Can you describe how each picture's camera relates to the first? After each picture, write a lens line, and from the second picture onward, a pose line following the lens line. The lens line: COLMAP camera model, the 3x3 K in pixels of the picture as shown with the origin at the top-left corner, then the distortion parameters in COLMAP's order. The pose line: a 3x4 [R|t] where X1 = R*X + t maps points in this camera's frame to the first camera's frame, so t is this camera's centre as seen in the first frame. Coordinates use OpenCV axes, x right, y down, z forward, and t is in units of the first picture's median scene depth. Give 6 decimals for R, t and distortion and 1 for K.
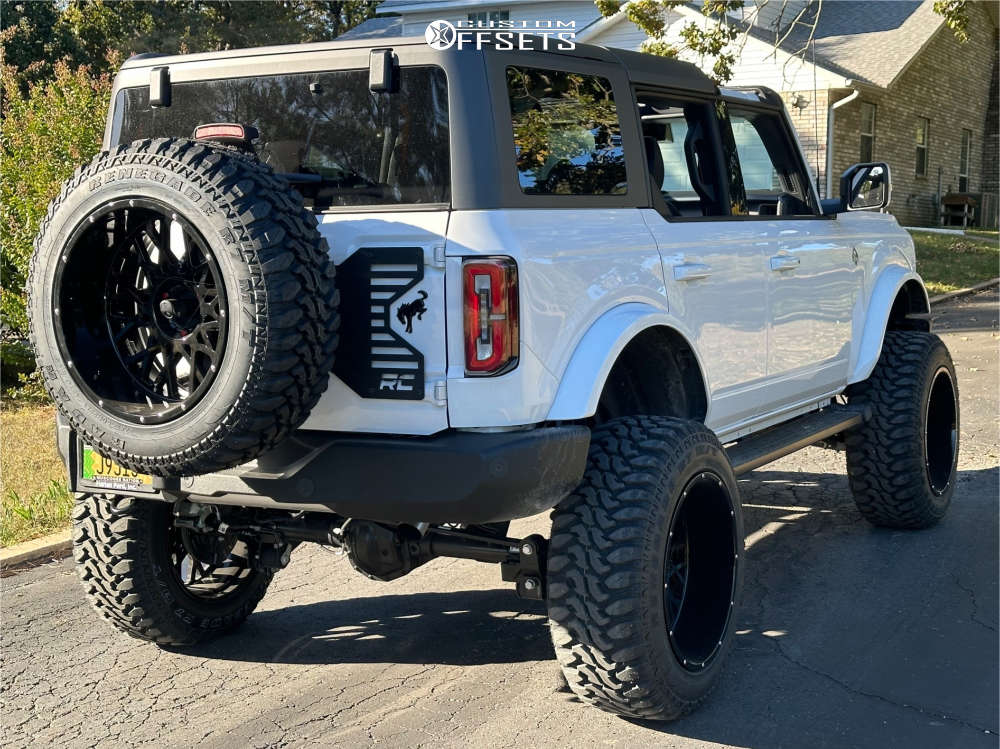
lens RADIAL K [[1633.9, 0, 500.1], [0, 1633.9, 356.4], [0, 0, 1]] dist [0.116854, 0.165442]
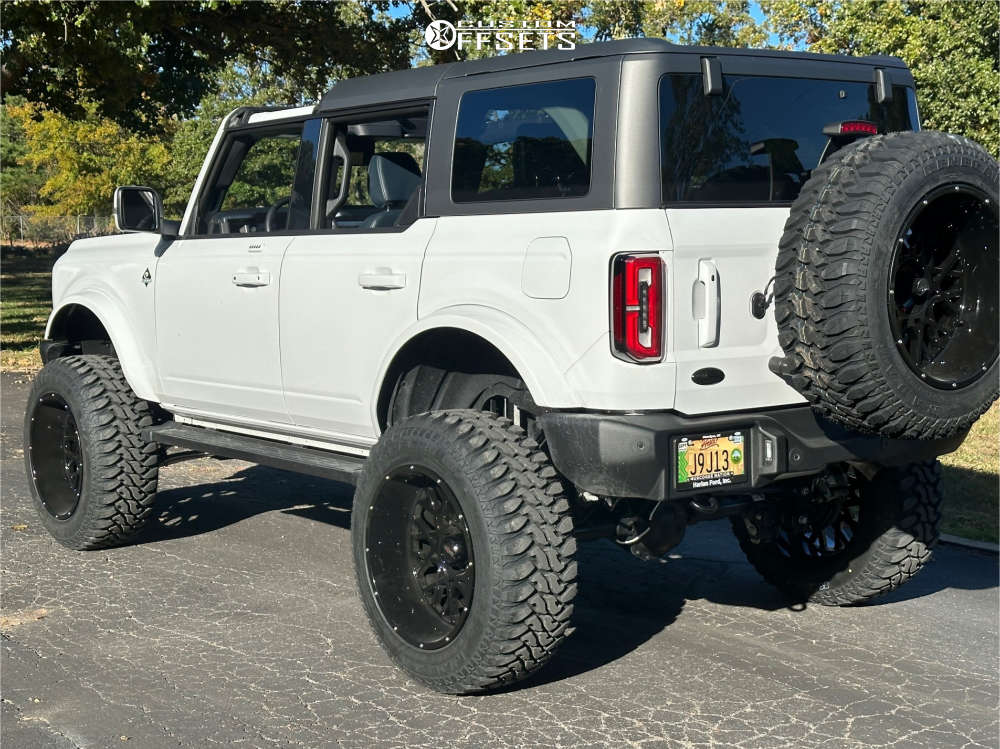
lens RADIAL K [[1562.2, 0, 500.0], [0, 1562.2, 374.5], [0, 0, 1]] dist [0.052379, 0.056066]
pose [[0.381708, -0.070174, 0.921615, -1.214581], [0.092398, 0.995016, 0.037494, -0.033906], [-0.919653, 0.070844, 0.386290, 0.811103]]
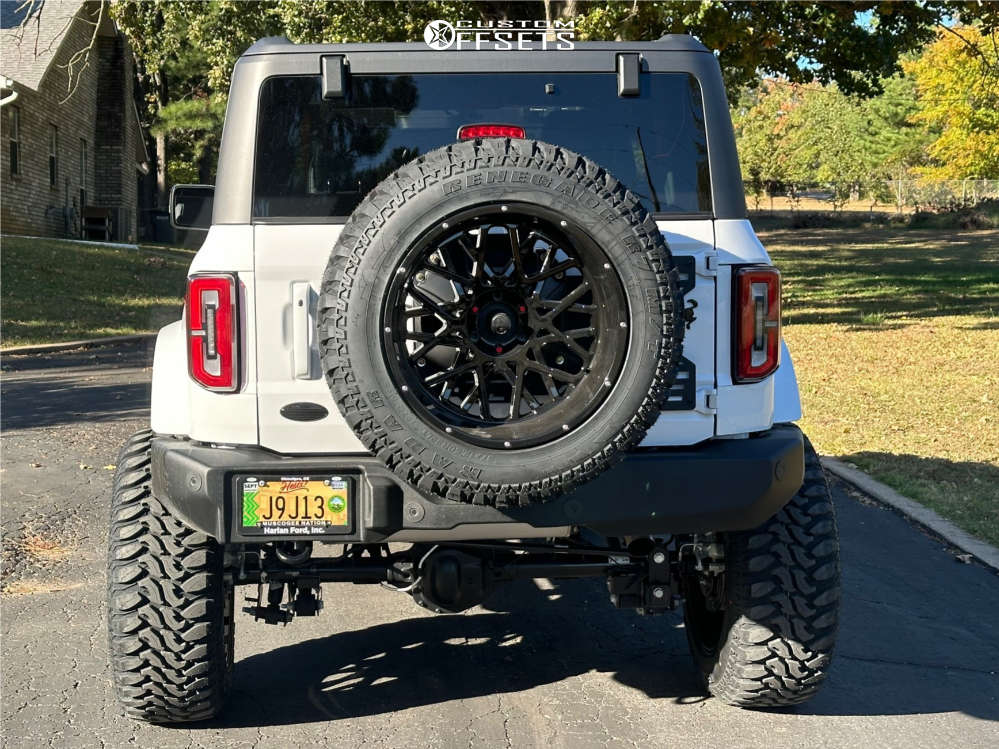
lens RADIAL K [[1745.5, 0, 499.5], [0, 1745.5, 374.5], [0, 0, 1]] dist [0.140170, 0.041785]
pose [[0.821600, -0.040090, 0.568653, -0.720280], [0.041863, 0.999074, 0.009950, -0.009792], [-0.568525, 0.015630, 0.822518, 0.184634]]
